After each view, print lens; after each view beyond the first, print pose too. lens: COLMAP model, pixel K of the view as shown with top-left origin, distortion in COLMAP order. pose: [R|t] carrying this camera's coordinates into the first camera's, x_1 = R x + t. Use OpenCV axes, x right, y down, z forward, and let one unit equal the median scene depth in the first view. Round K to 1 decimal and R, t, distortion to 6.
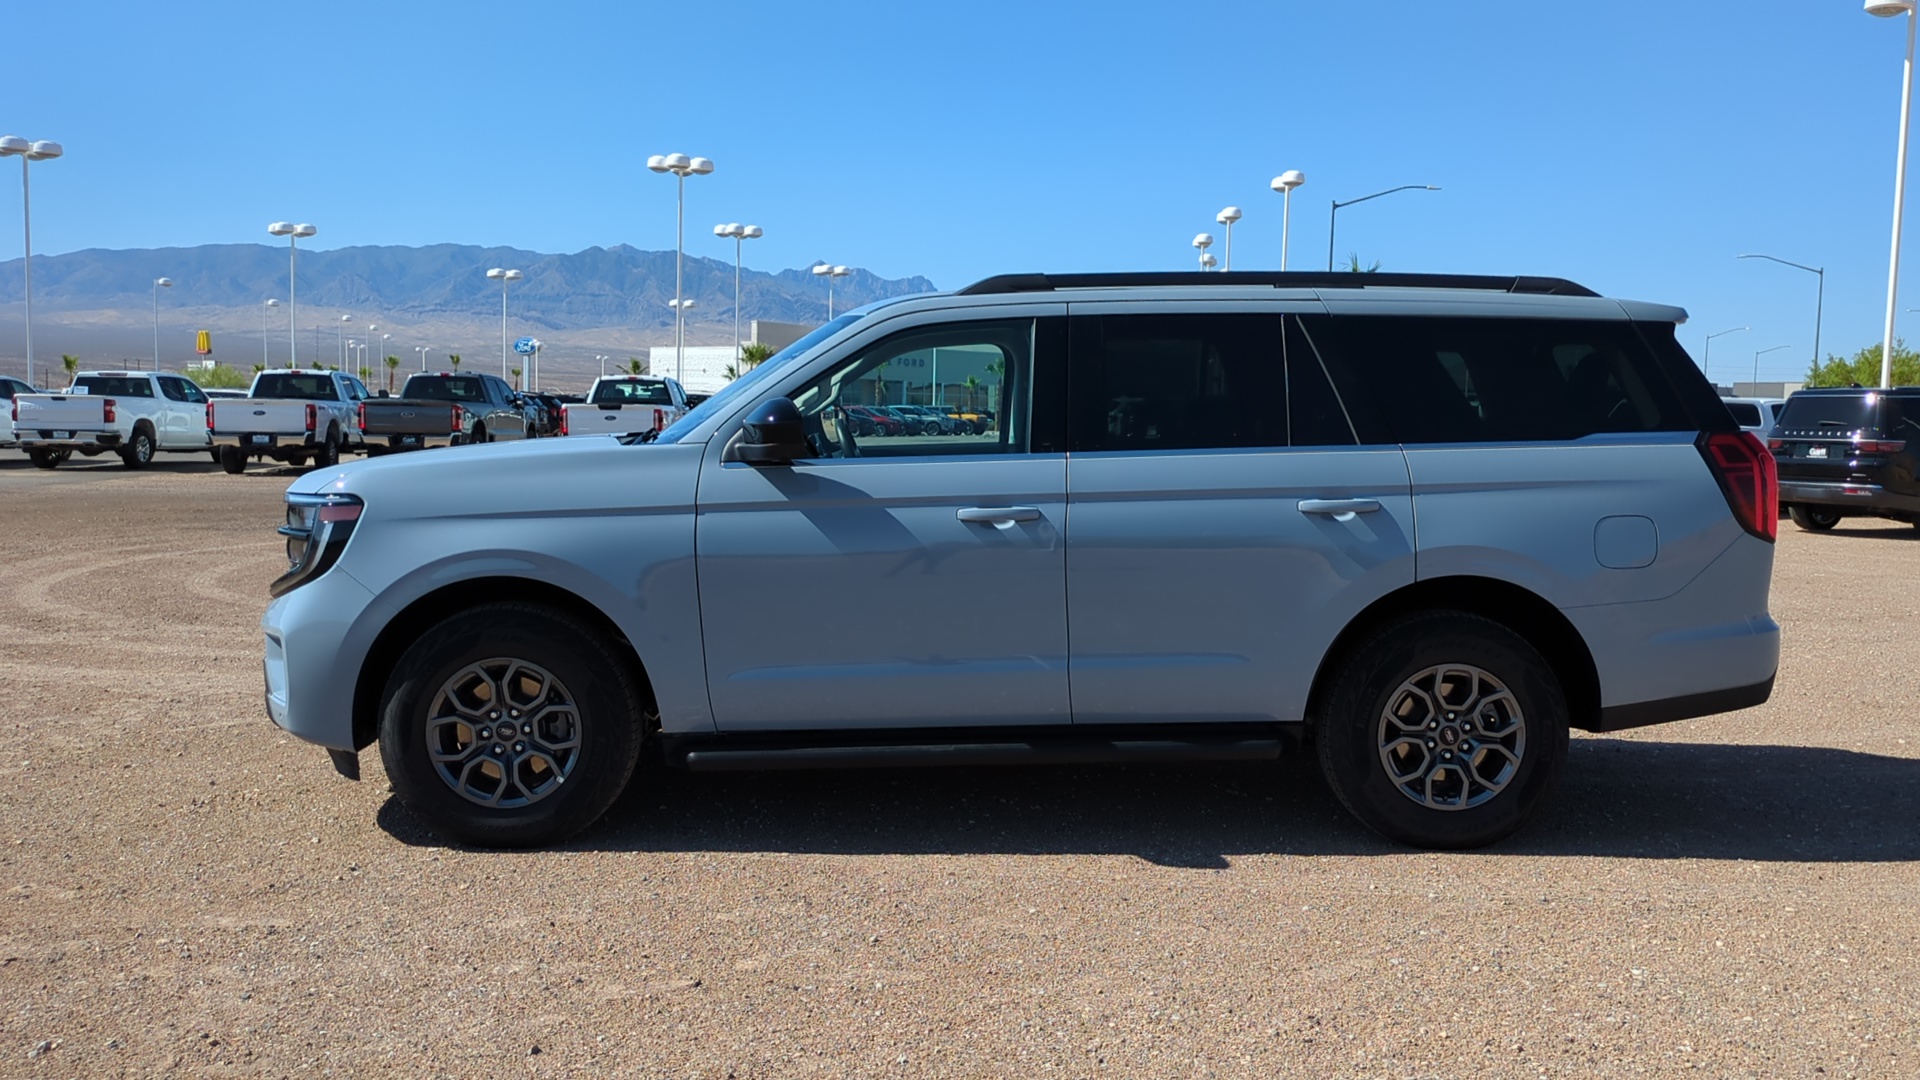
lens RADIAL K [[1648.6, 0, 973.4], [0, 1648.6, 537.3], [0, 0, 1]] dist [0.063378, -0.105858]
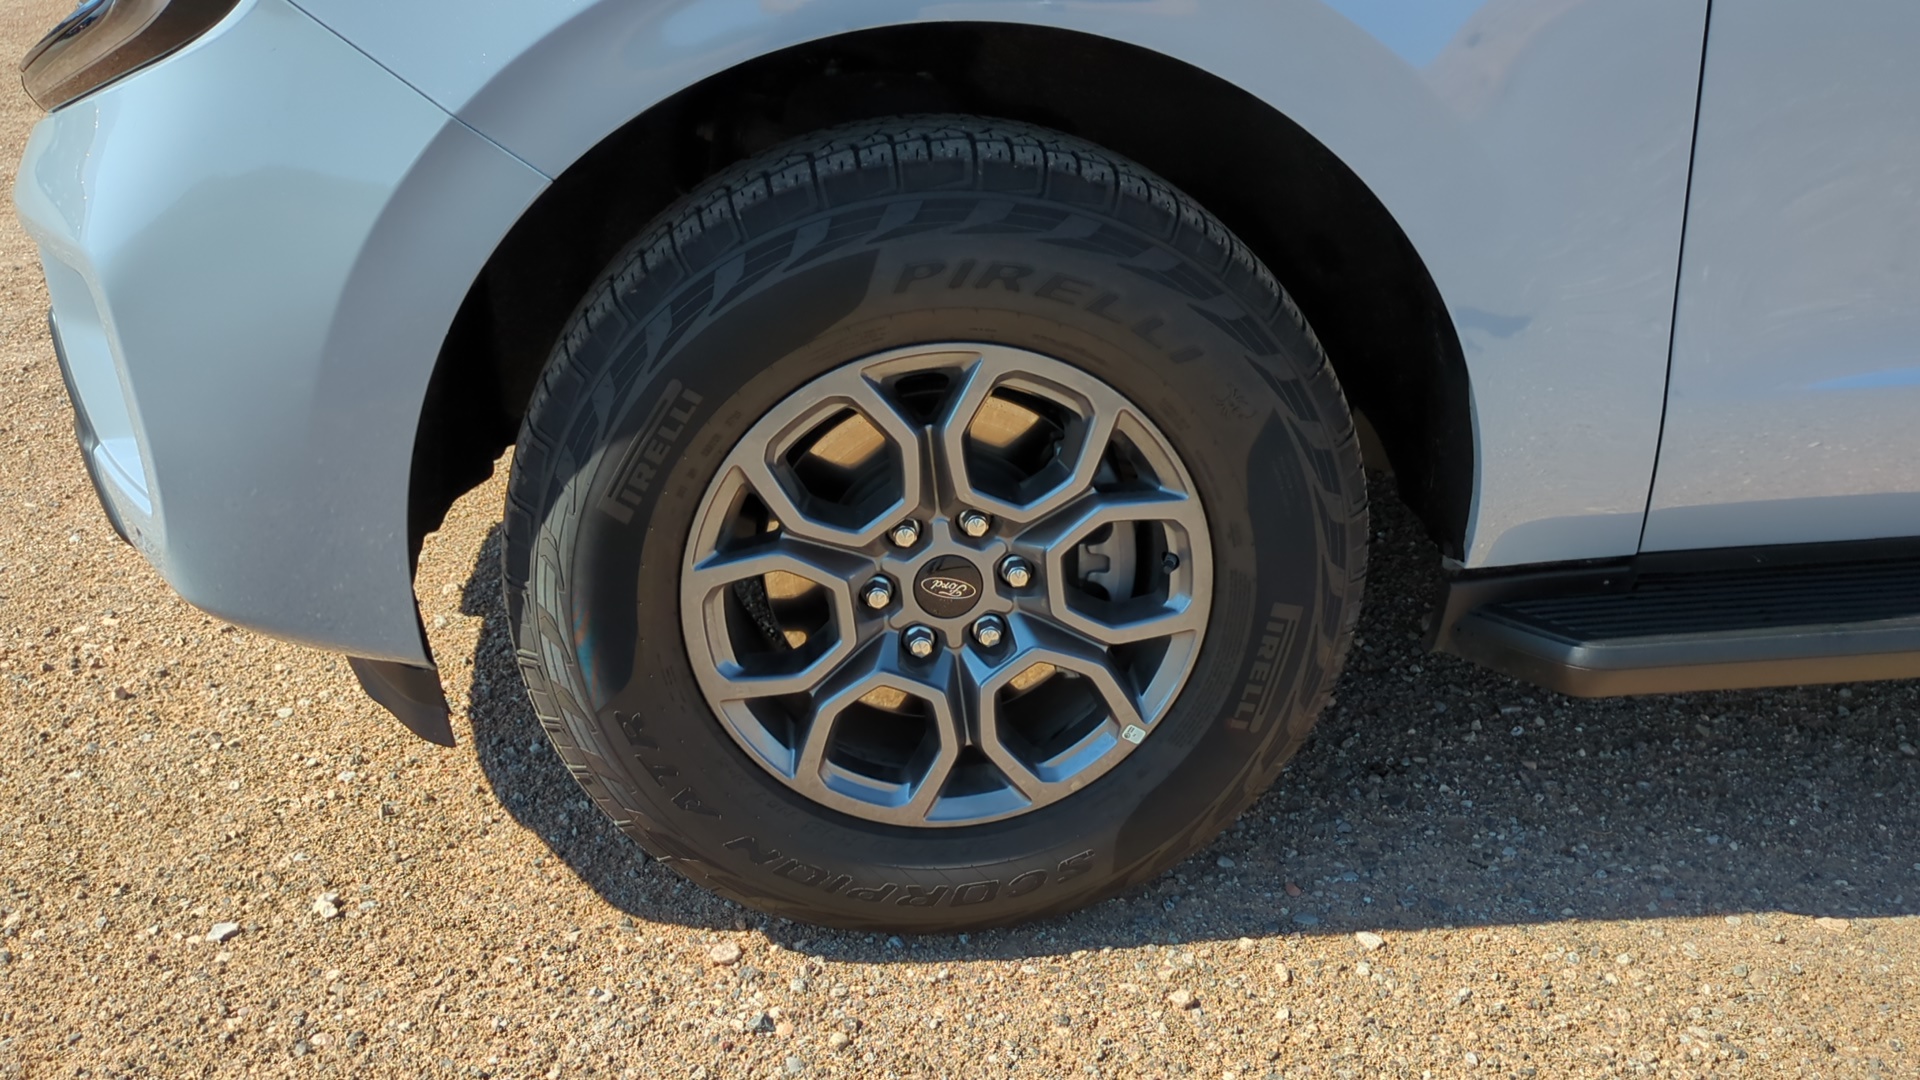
lens RADIAL K [[1648.6, 0, 973.4], [0, 1648.6, 537.3], [0, 0, 1]] dist [0.063378, -0.105858]
pose [[0.997929, -0.036194, 0.053168, -0.292918], [0.015104, 0.935397, 0.353276, 0.006476], [-0.062519, -0.351742, 0.934007, 0.732529]]
